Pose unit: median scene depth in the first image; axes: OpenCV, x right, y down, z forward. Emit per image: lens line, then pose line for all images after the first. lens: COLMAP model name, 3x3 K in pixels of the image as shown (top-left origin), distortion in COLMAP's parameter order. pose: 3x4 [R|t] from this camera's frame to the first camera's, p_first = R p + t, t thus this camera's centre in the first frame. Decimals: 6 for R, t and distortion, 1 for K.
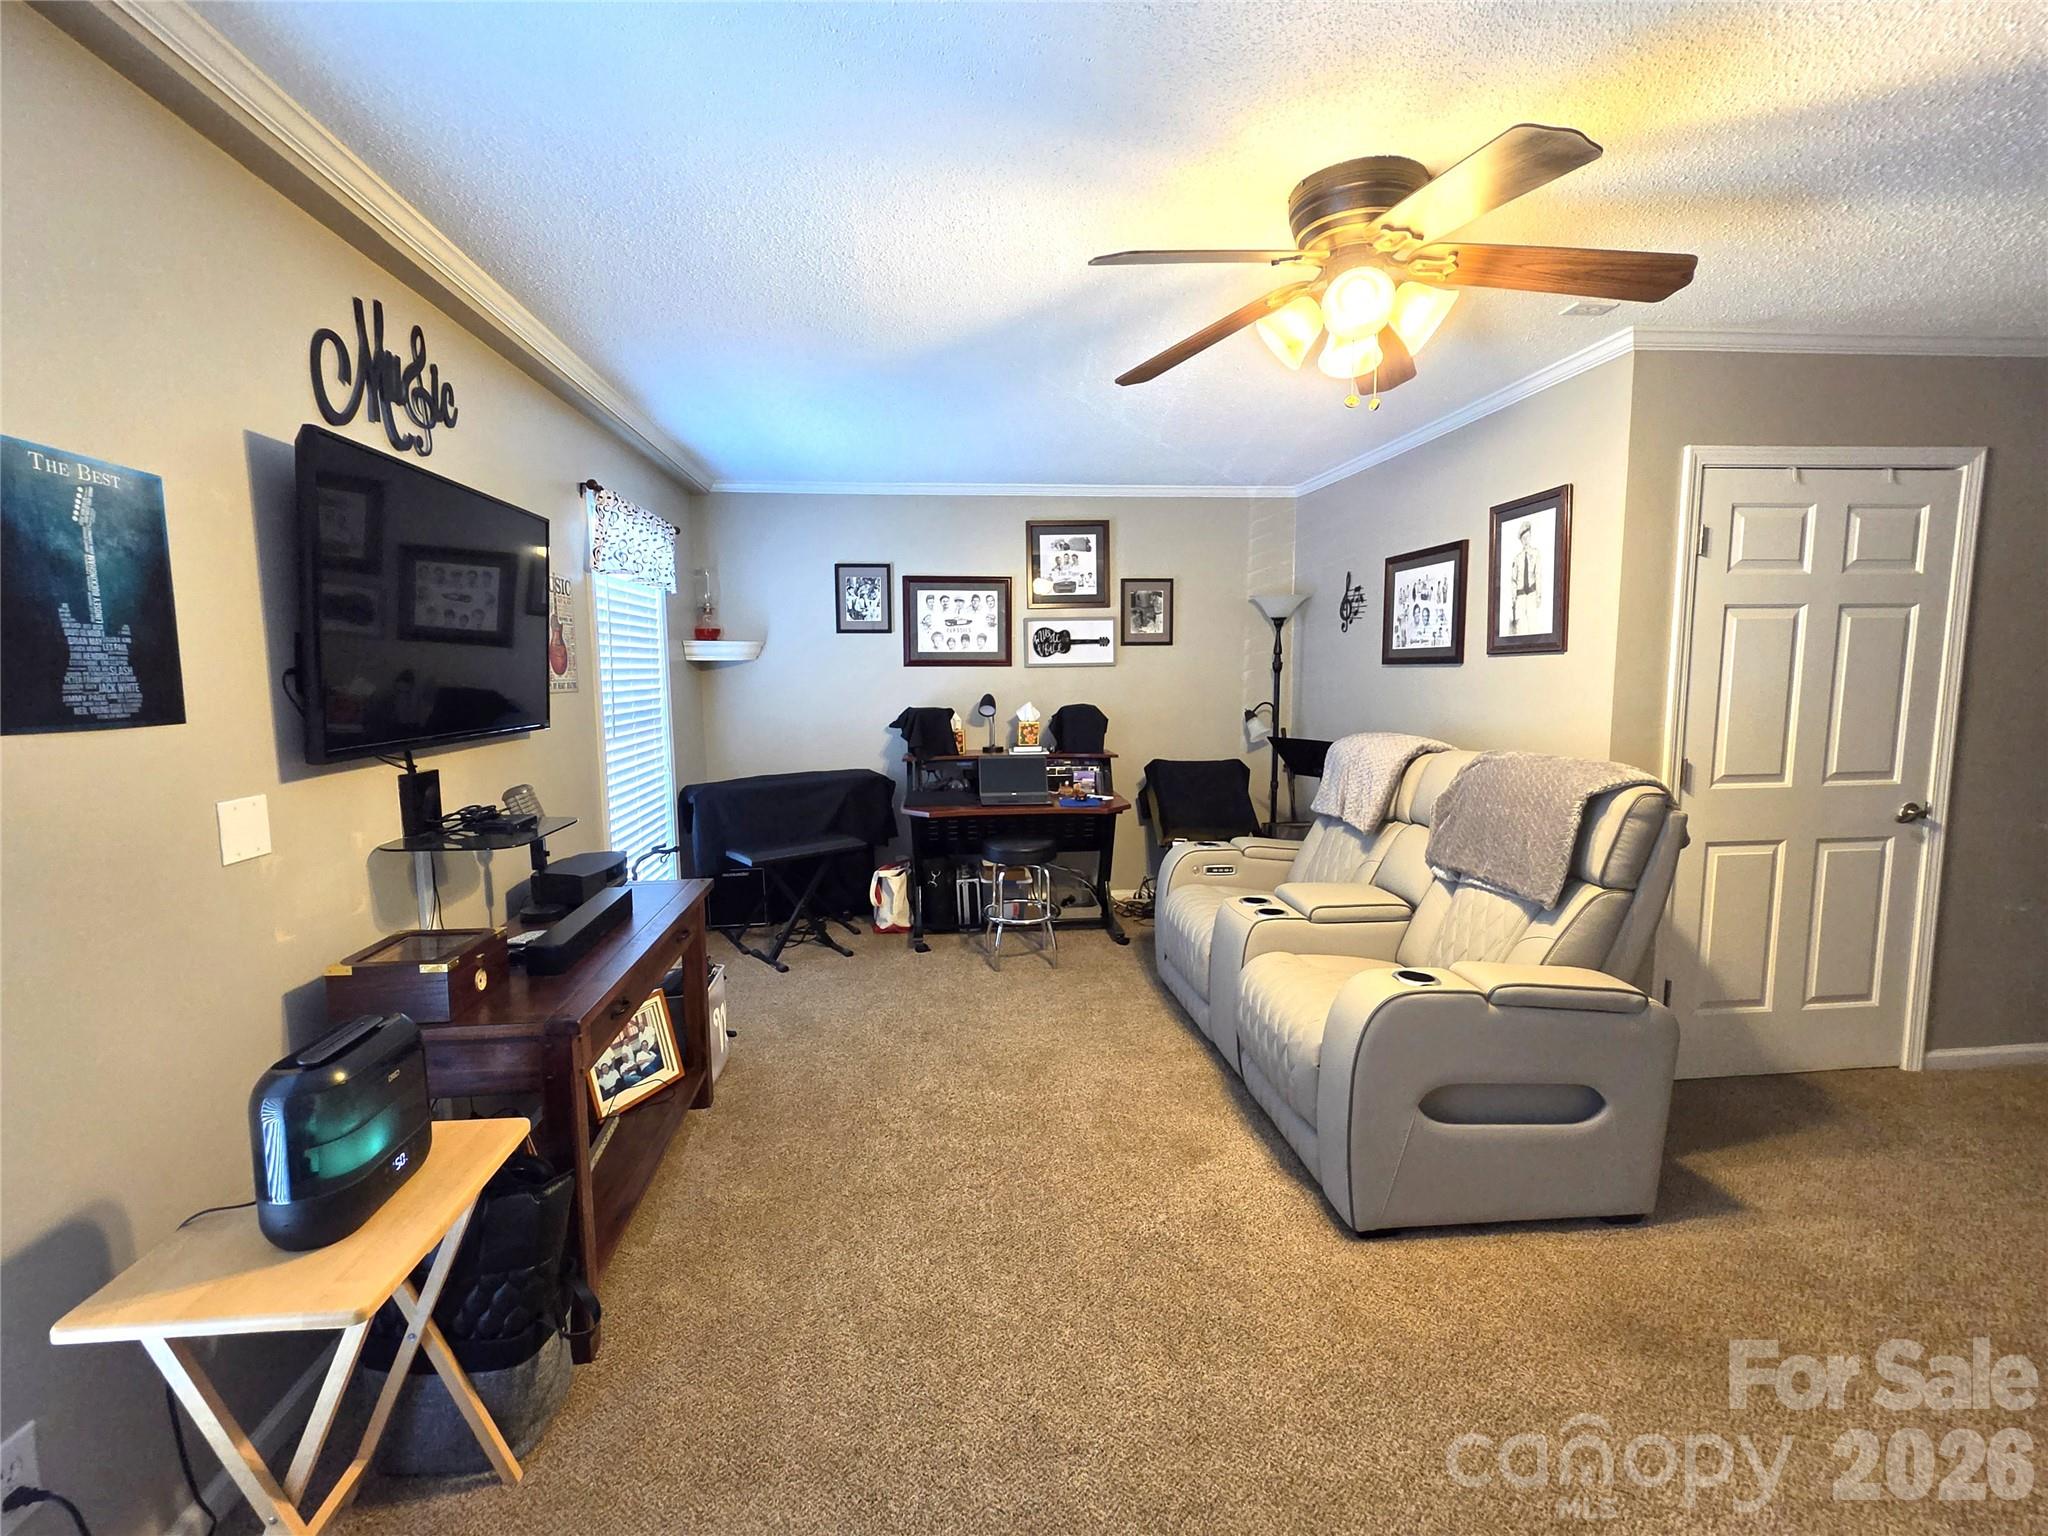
lens RADIAL K [[905.5, 0, 1020.1], [0, 905.5, 764.0], [0, 0, 1]] dist [-0.001358, -0.000506]
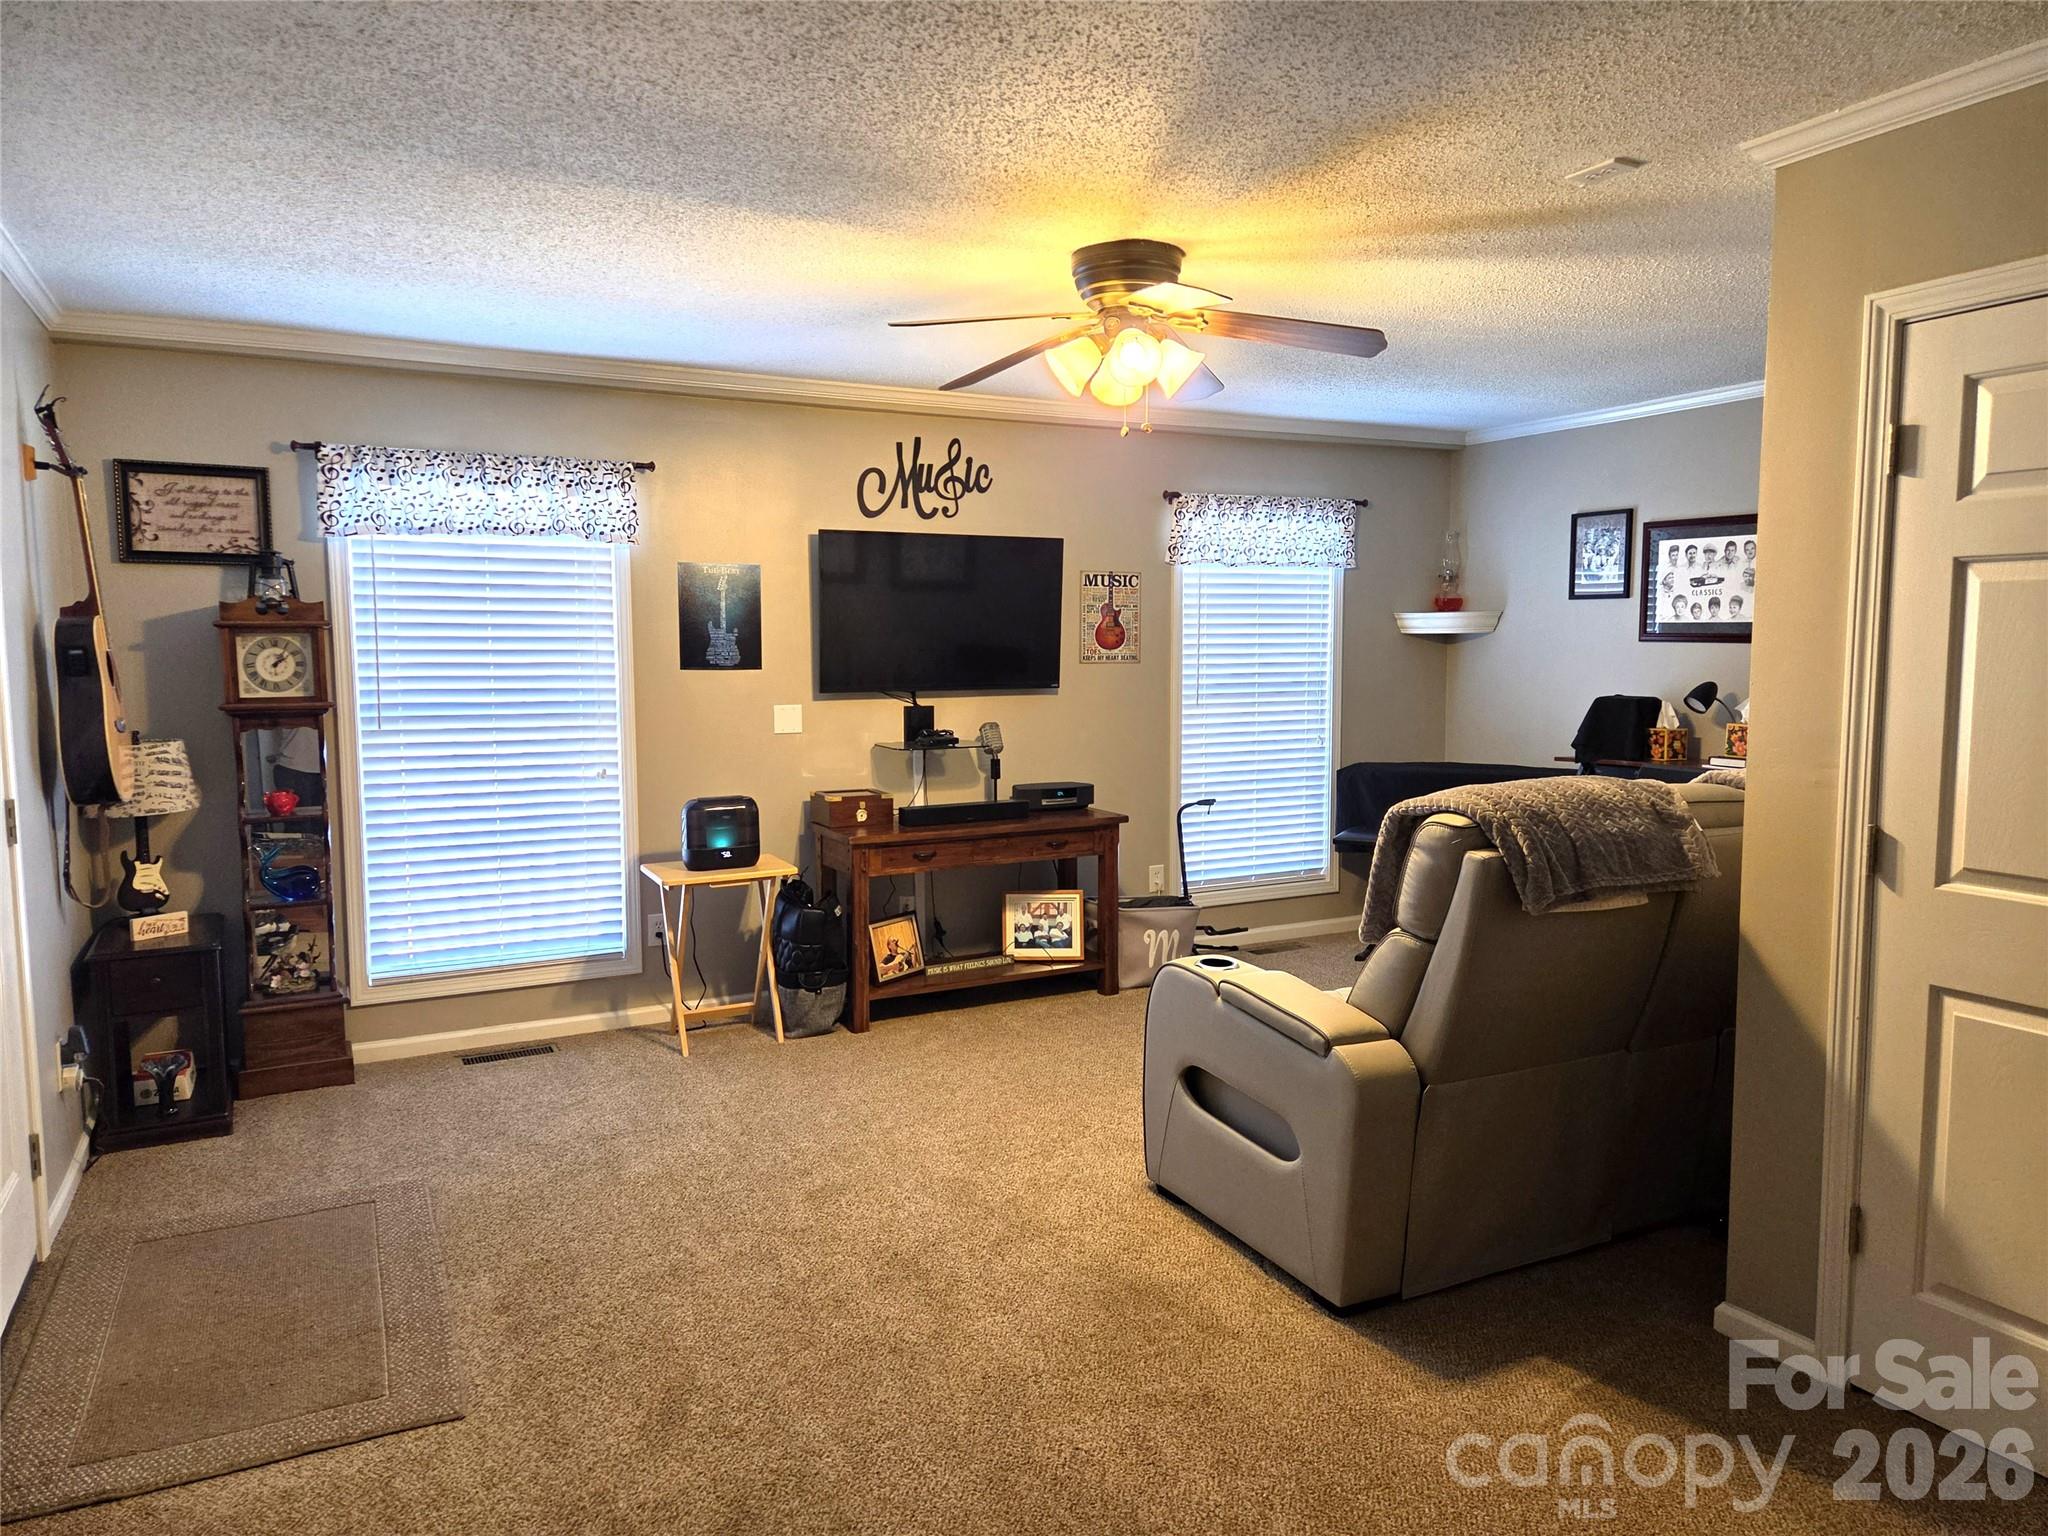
lens RADIAL K [[1372.1, 0, 1024.7], [0, 1372.1, 767.5], [0, 0, 1]] dist [0.050926, -0.023748]
pose [[0.368562, 0.096891, -0.924540, 1.482955], [-0.099465, 0.992954, 0.064410, -0.050537], [0.924267, 0.068220, 0.375602, 0.176008]]
